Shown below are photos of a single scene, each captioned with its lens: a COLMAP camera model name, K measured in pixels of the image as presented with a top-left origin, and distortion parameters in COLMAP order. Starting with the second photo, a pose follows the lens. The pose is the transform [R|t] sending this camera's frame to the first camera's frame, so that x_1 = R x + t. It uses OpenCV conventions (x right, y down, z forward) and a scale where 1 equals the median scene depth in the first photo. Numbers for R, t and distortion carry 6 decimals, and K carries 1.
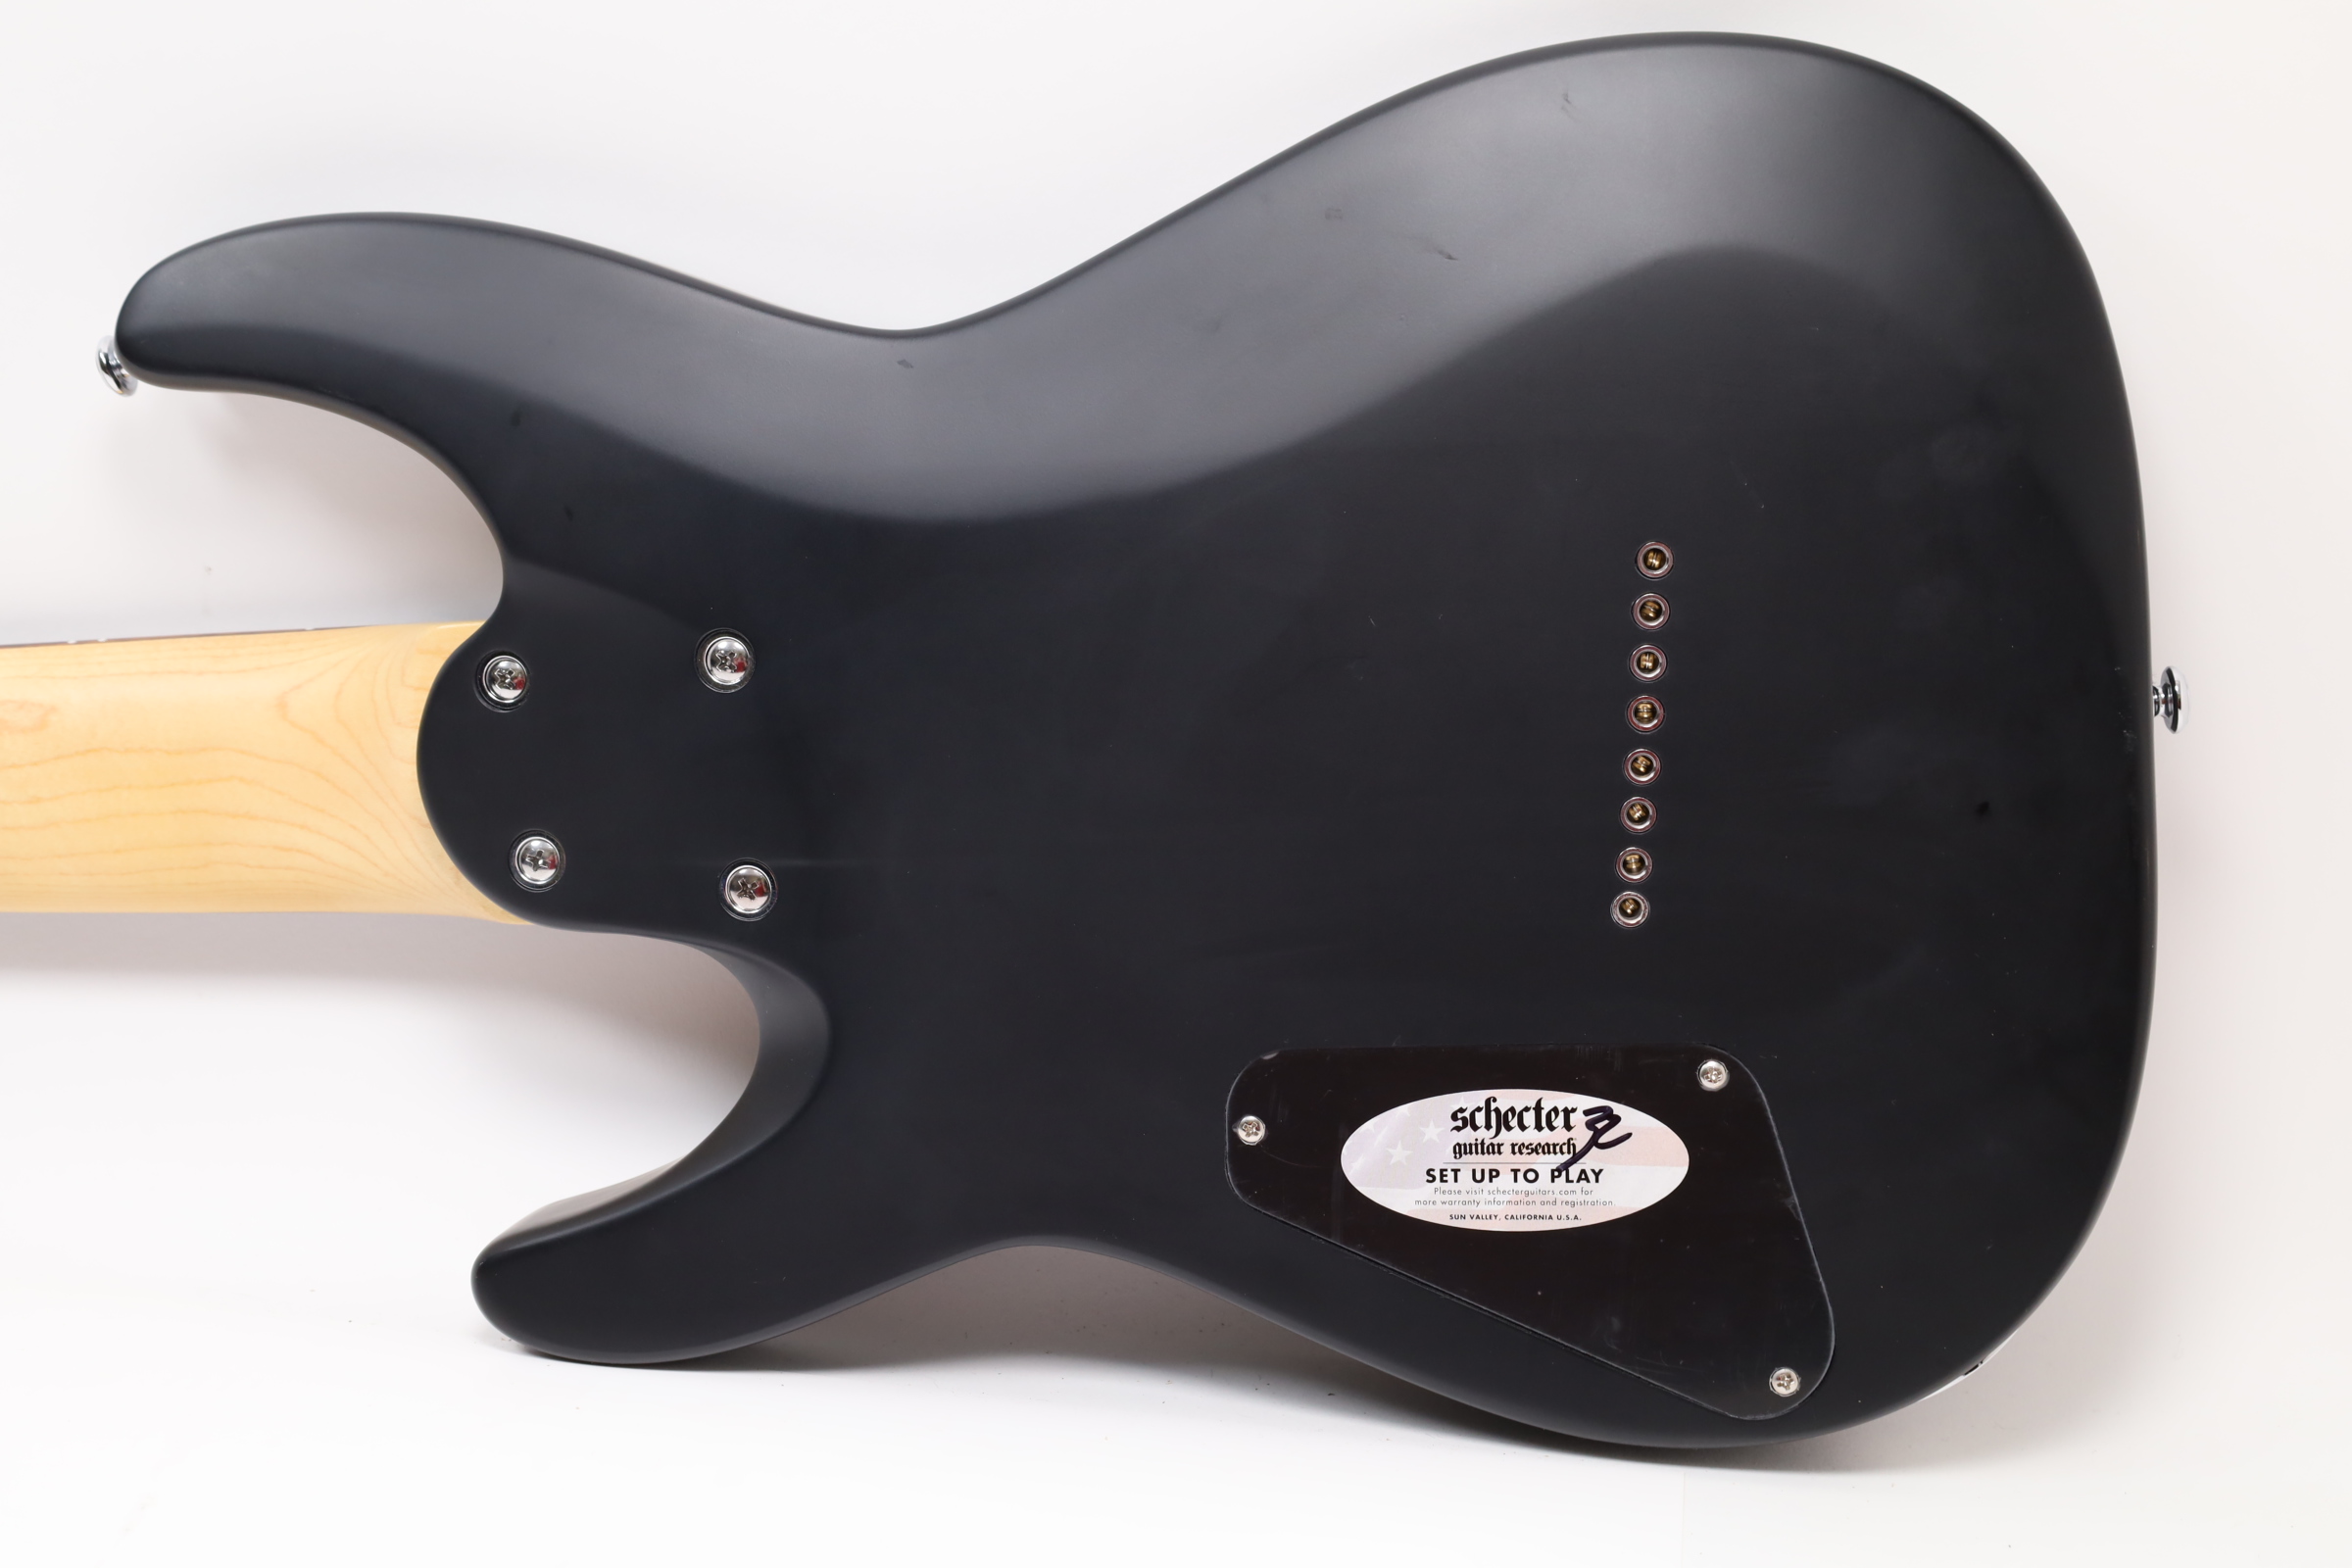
lens RADIAL K [[3042.6, 0, 1176.4], [0, 3042.6, 782.5], [0, 0, 1]] dist [0.020055, 0.000000]
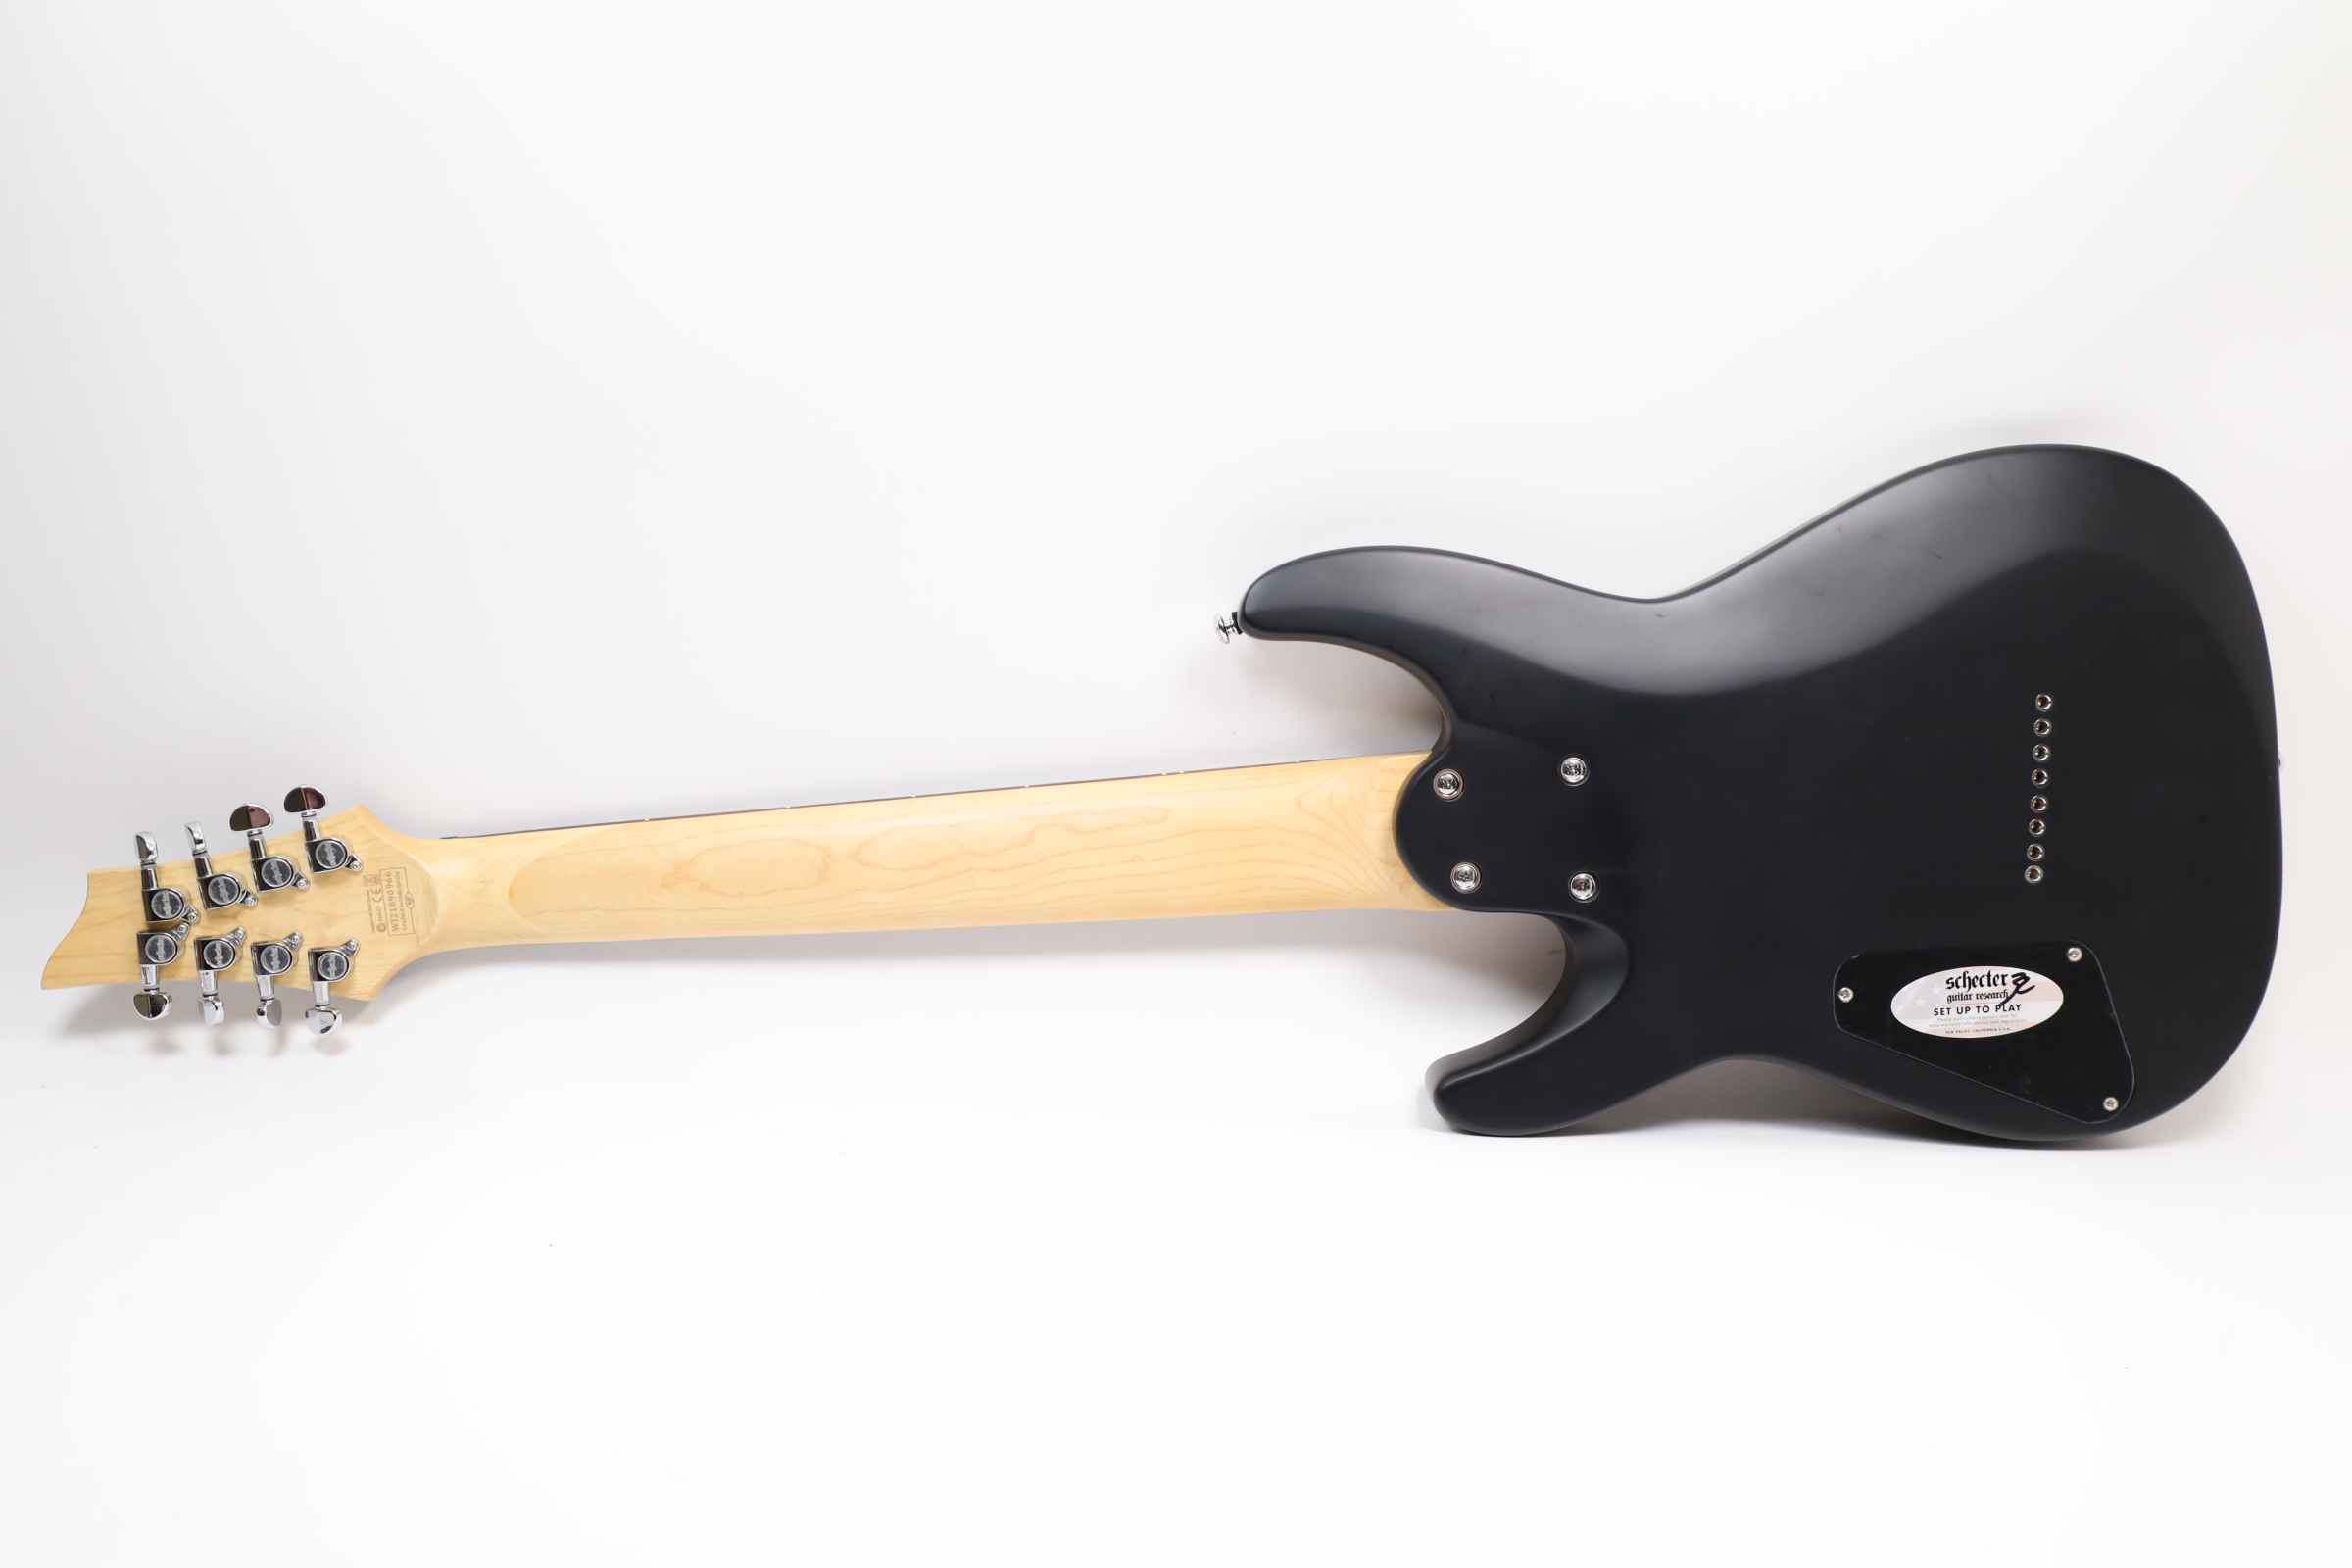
lens RADIAL K [[1945.1, 0, 1175.3], [0, 1945.1, 785.5], [0, 0, 1]] dist [0.017610, 0.006157]
pose [[0.989735, -0.041096, 0.136876, -0.578437], [0.044516, 0.998766, -0.022015, -0.013838], [-0.135802, 0.027882, 0.990344, -0.206701]]
